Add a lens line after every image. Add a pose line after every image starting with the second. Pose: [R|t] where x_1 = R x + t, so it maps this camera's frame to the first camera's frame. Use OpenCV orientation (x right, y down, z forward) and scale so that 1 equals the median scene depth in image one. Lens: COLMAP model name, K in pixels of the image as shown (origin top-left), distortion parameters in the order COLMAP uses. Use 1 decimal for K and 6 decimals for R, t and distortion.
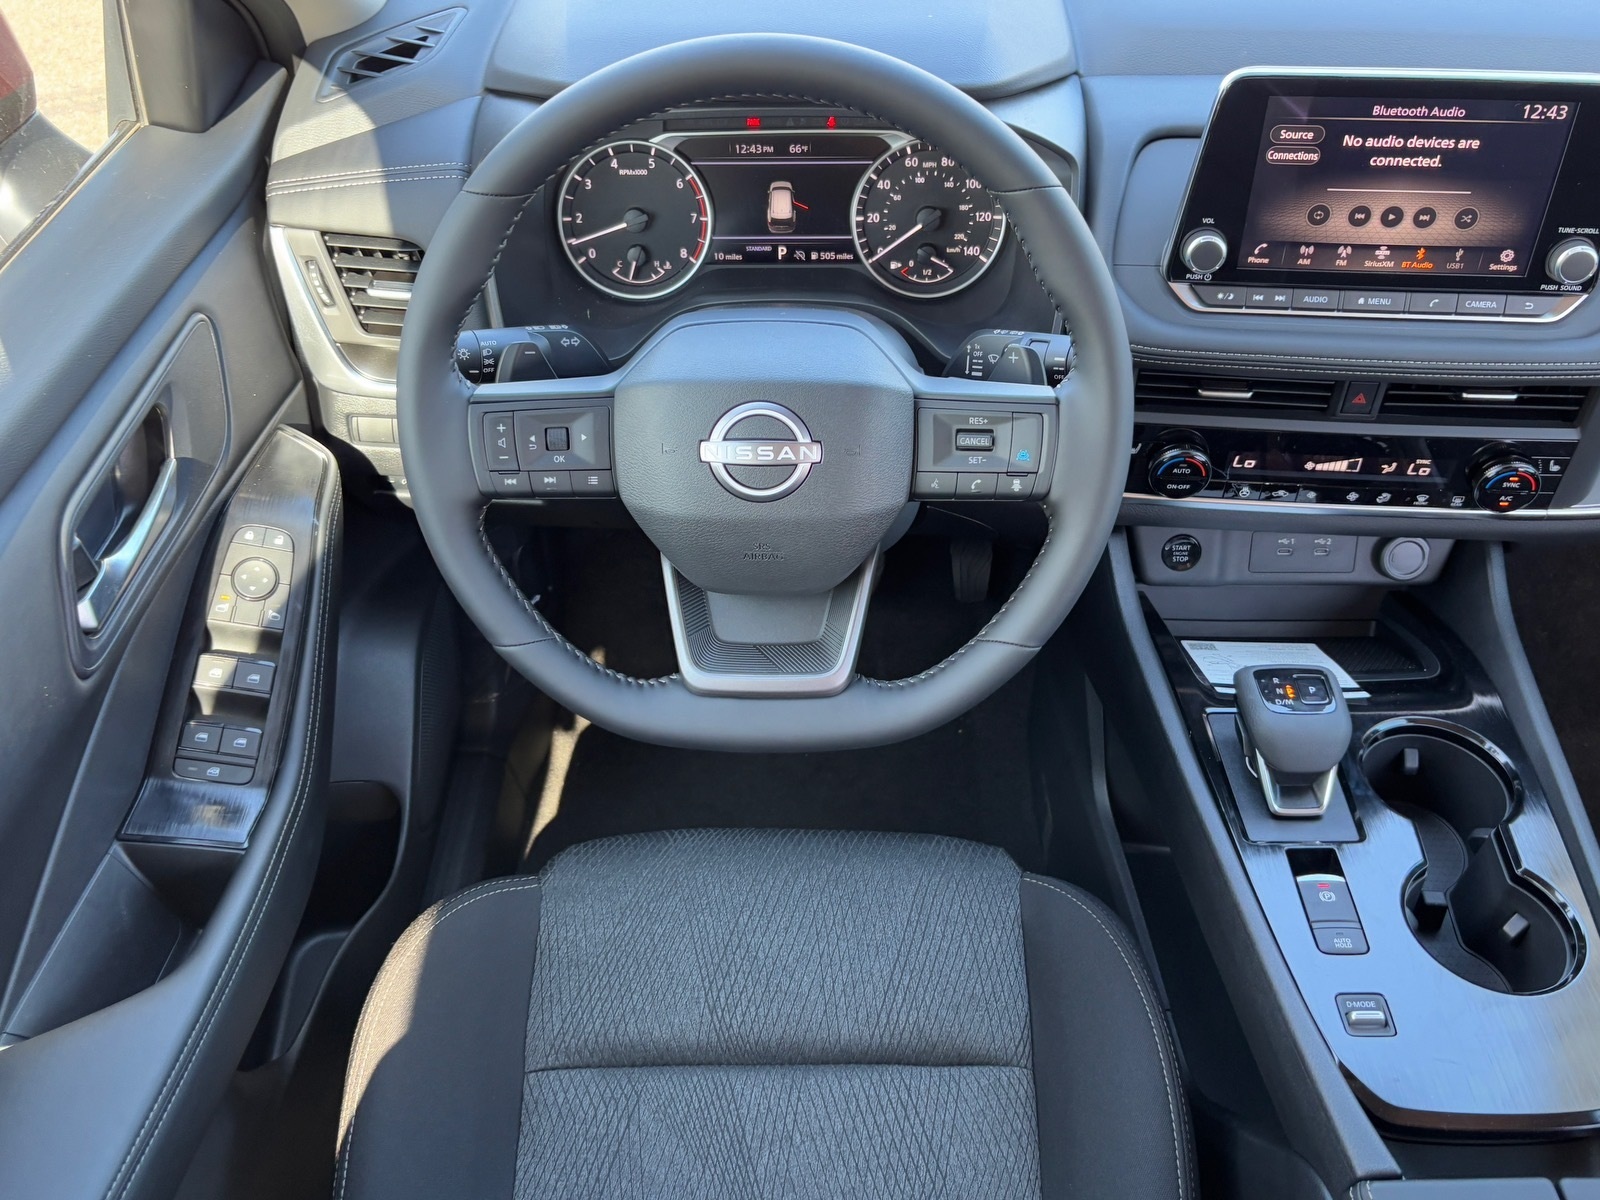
lens RADIAL K [[1405.3, 0, 803.7], [0, 1405.3, 602.3], [0, 0, 1]] dist [-0.002013, 0.032668]
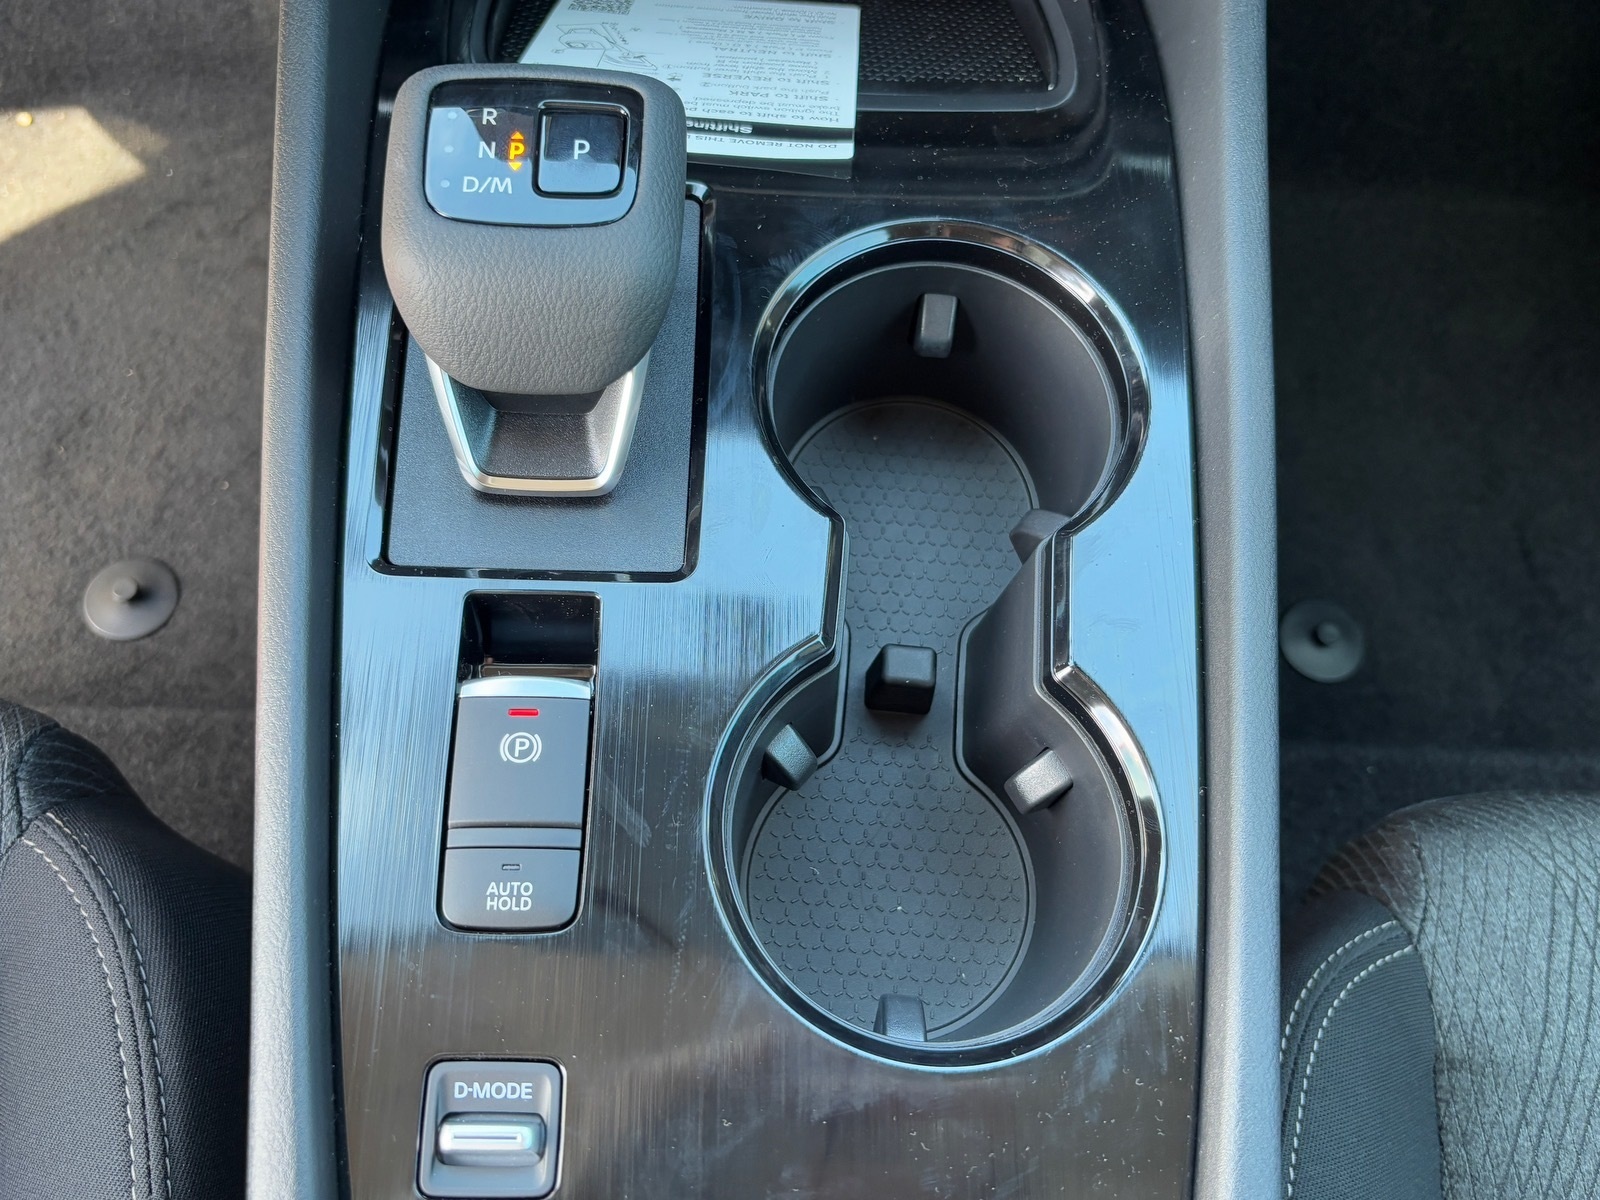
lens RADIAL K [[1352.9, 0, 800.0], [0, 1352.9, 600.0], [0, 0, 1]] dist [-0.000344, -0.003775]
pose [[0.998160, 0.026276, 0.054651, 0.390842], [-0.047565, 0.898273, 0.436856, 0.013763], [-0.037613, -0.438652, 0.897870, 0.637898]]
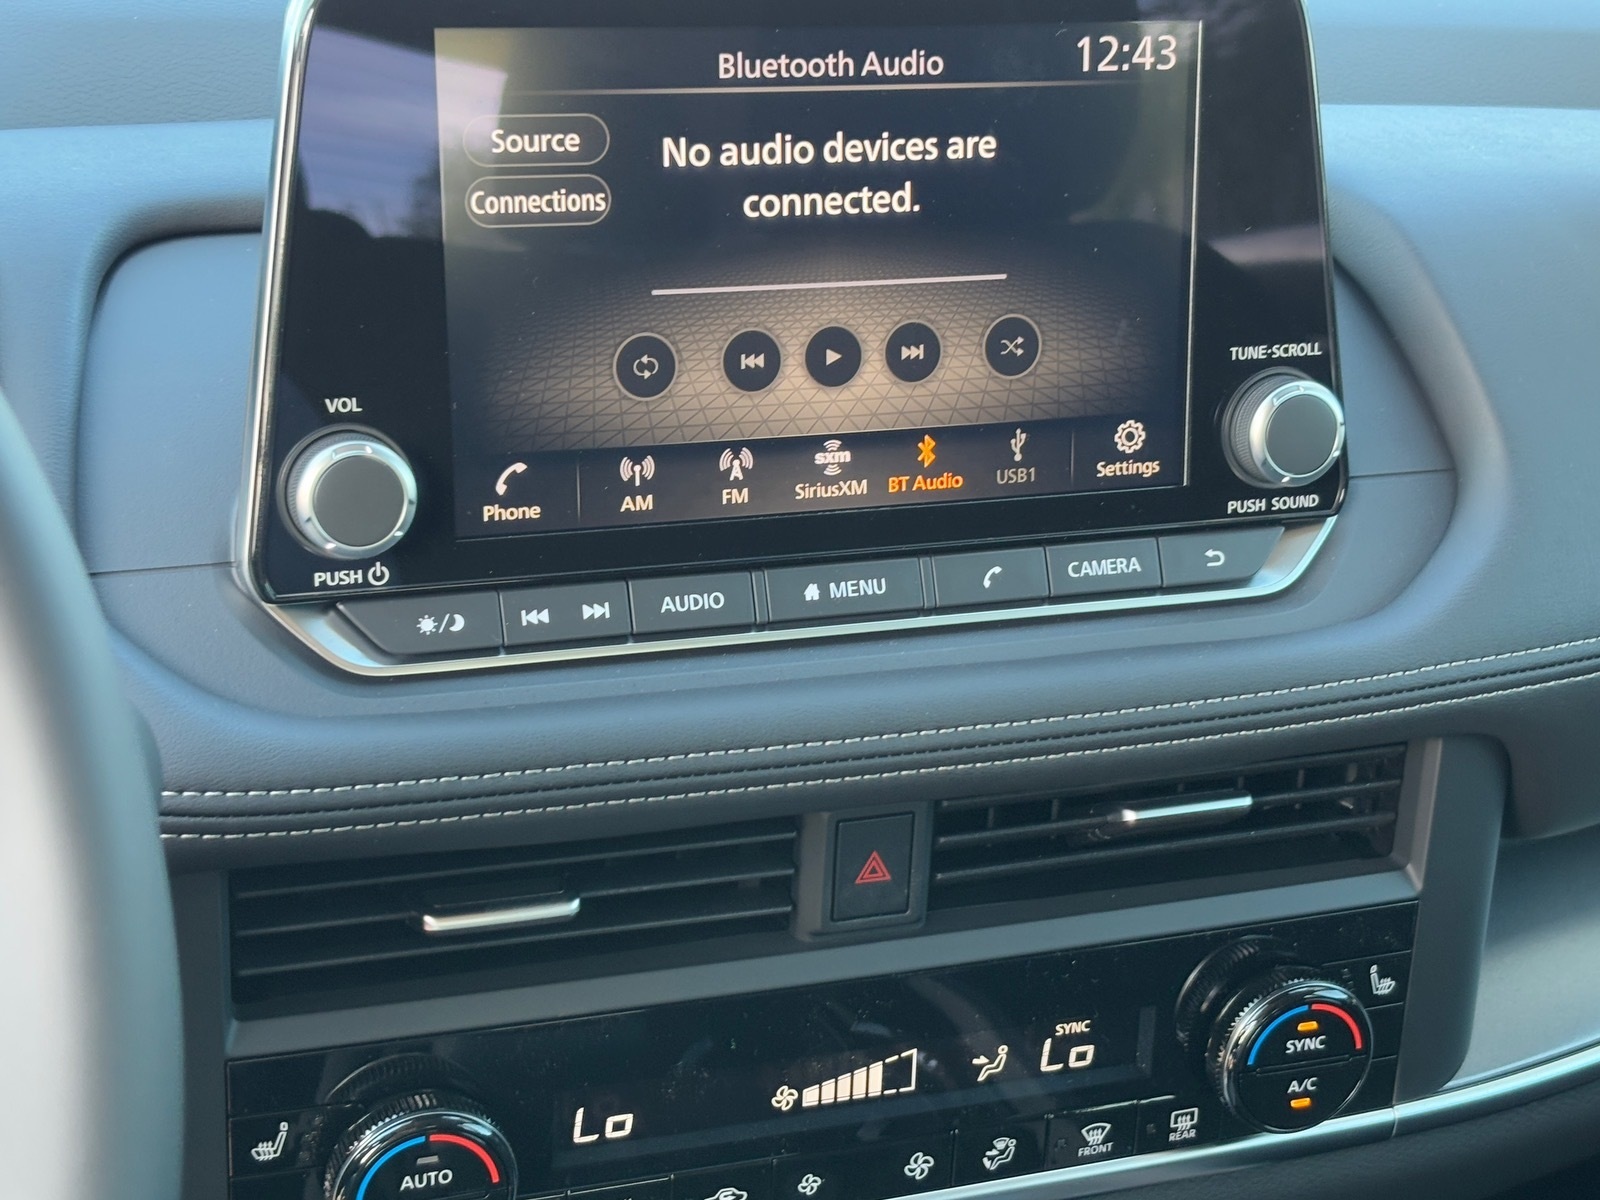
lens RADIAL K [[2655.7, 0, 797.4], [0, 2655.7, 611.1], [0, 0, 1]] dist [0.310331, -1.672508]
pose [[0.908003, -0.100567, 0.406715, 0.116904], [0.249464, 0.909695, -0.331998, 0.013164], [-0.336599, 0.402916, 0.851093, 0.423992]]
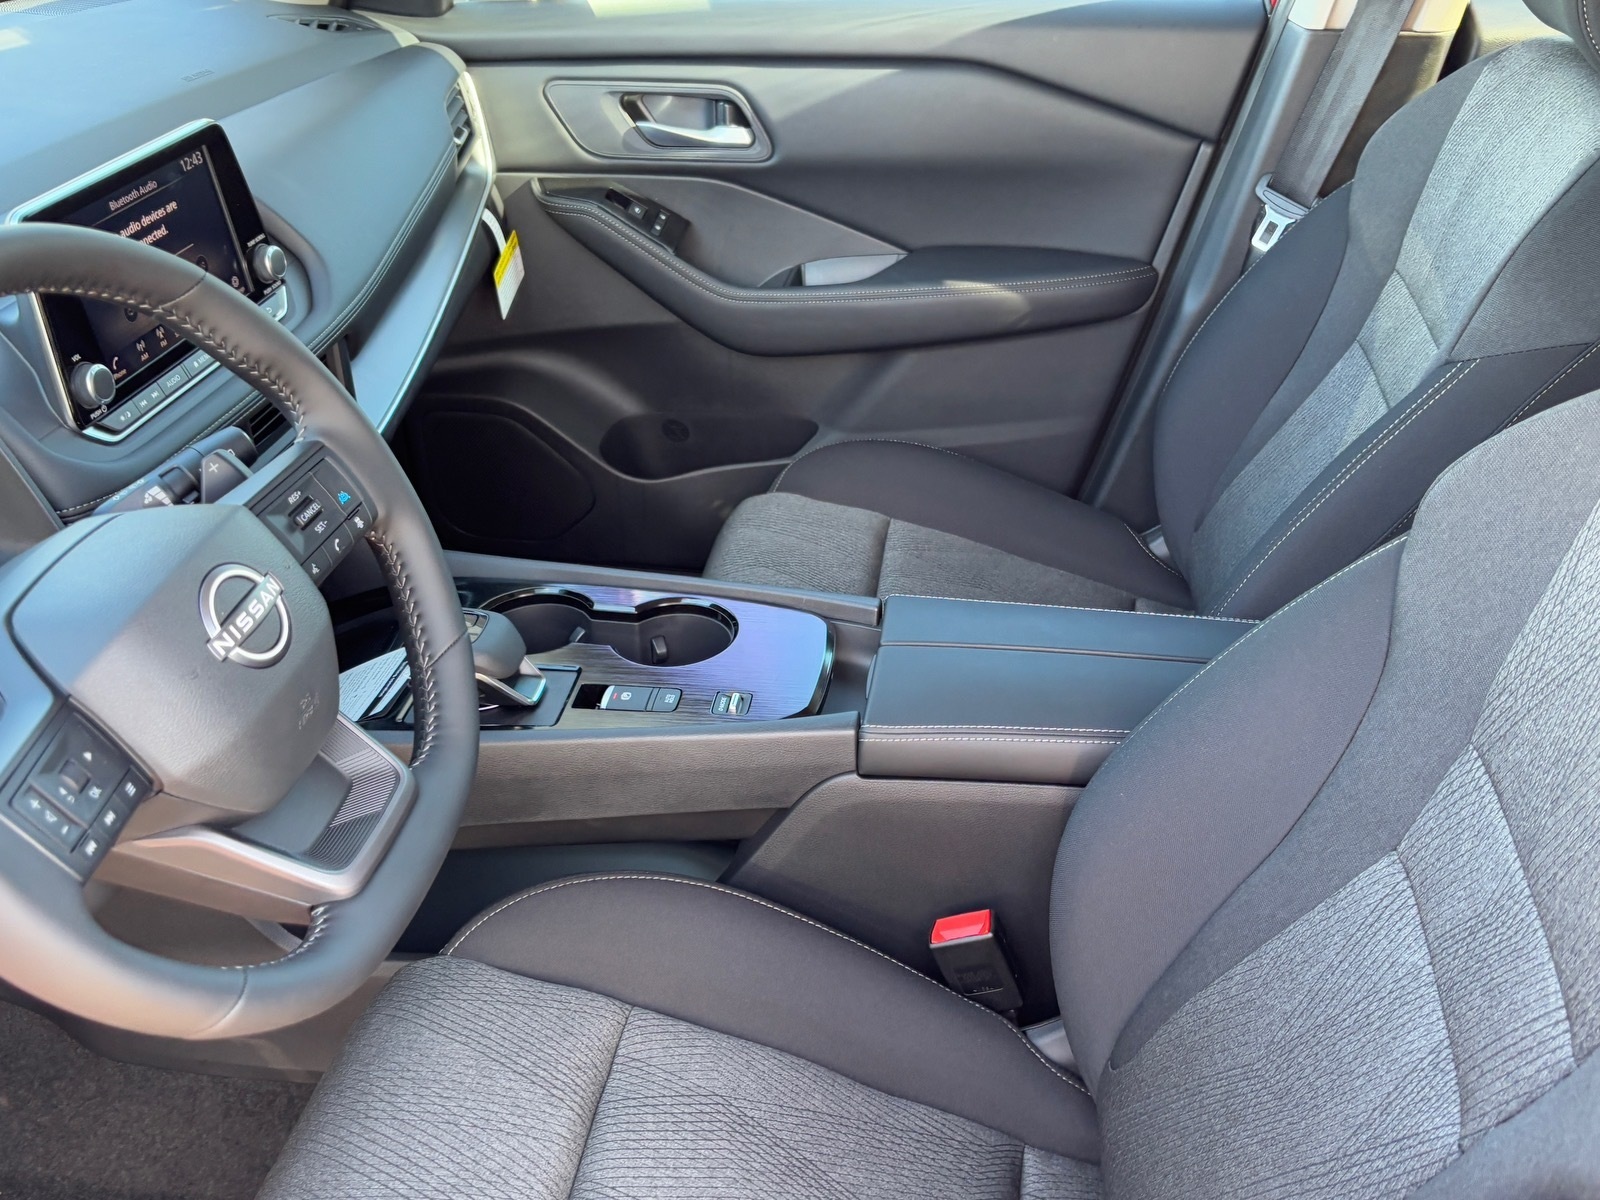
lens RADIAL K [[1555.0, 0, 806.4], [0, 1555.0, 624.1], [0, 0, 1]] dist [0.044462, -0.113573]
pose [[0.132860, -0.528402, 0.838534, -0.647660], [0.680838, 0.663491, 0.310225, -0.133162], [-0.720284, 0.529689, 0.447908, 0.226771]]
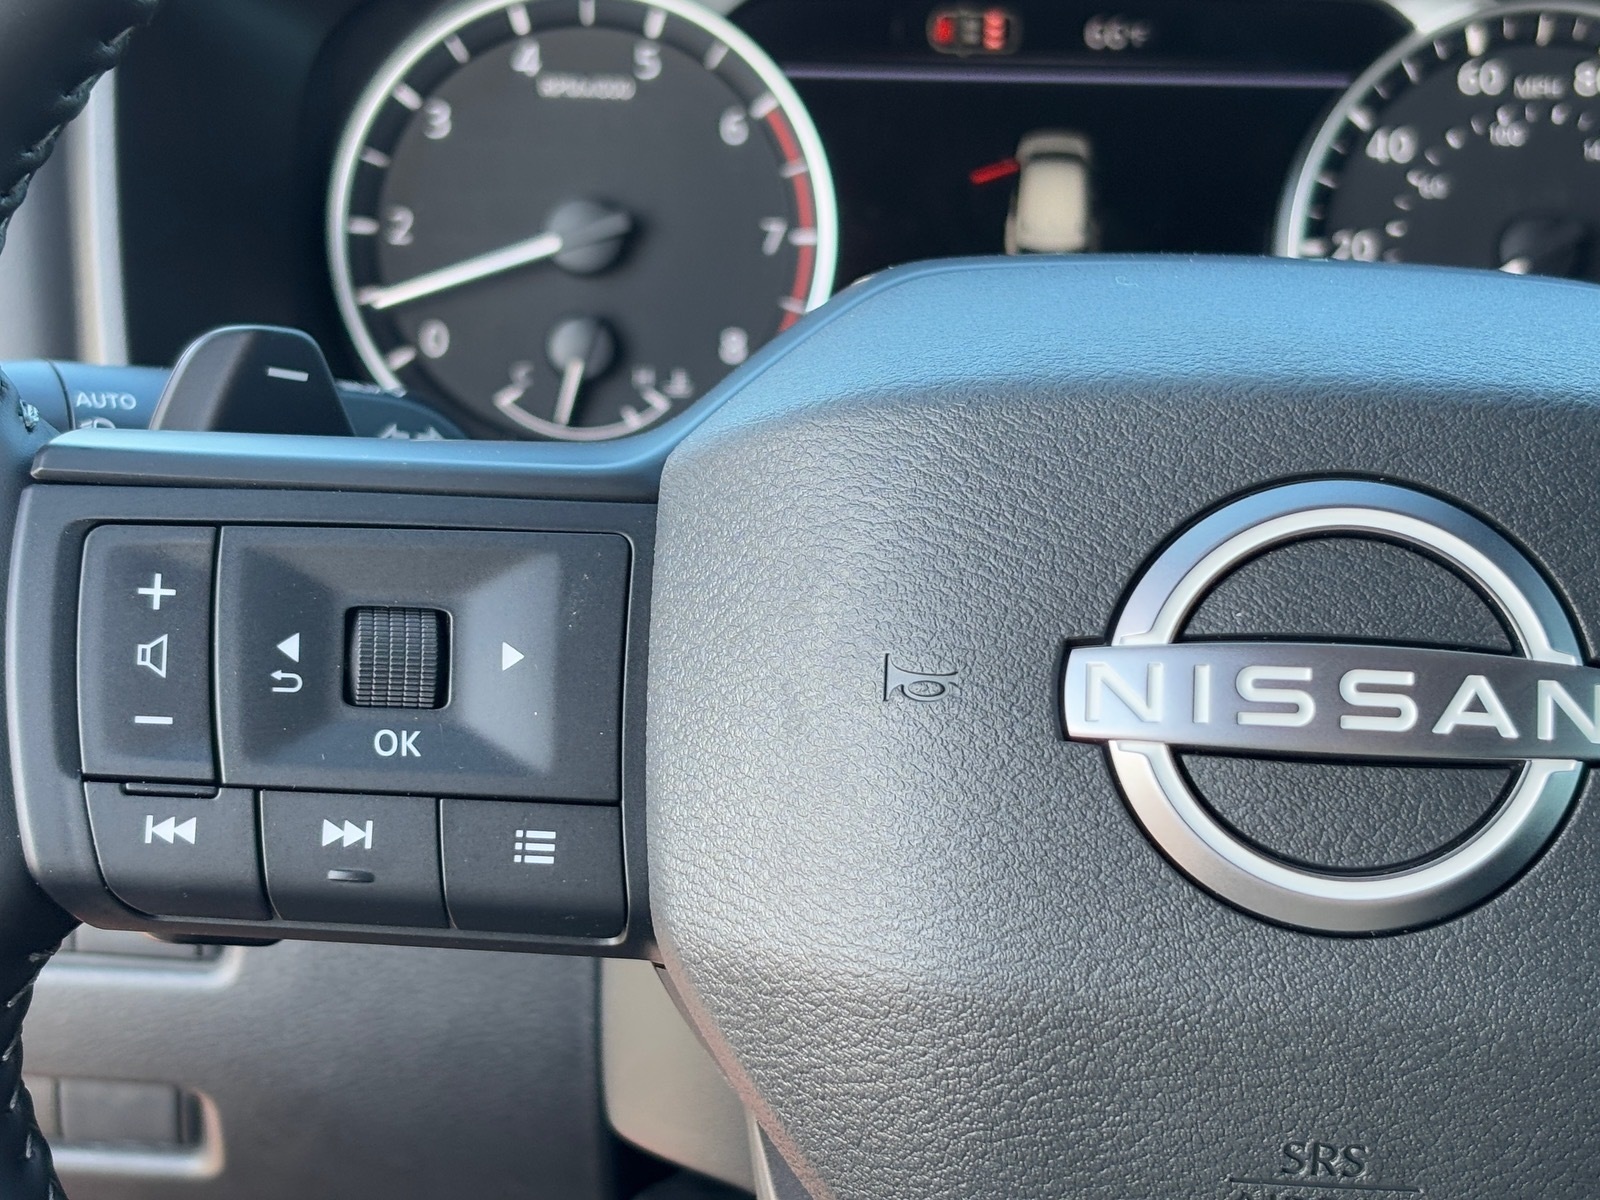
lens RADIAL K [[3106.9, 0, 747.5], [0, 3106.9, 634.1], [0, 0, 1]] dist [0.257204, -1.403730]
pose [[0.999539, 0.026005, 0.015700, -0.102416], [-0.019737, 0.948851, -0.315108, 0.029612], [-0.023091, 0.314652, 0.948926, 0.415250]]
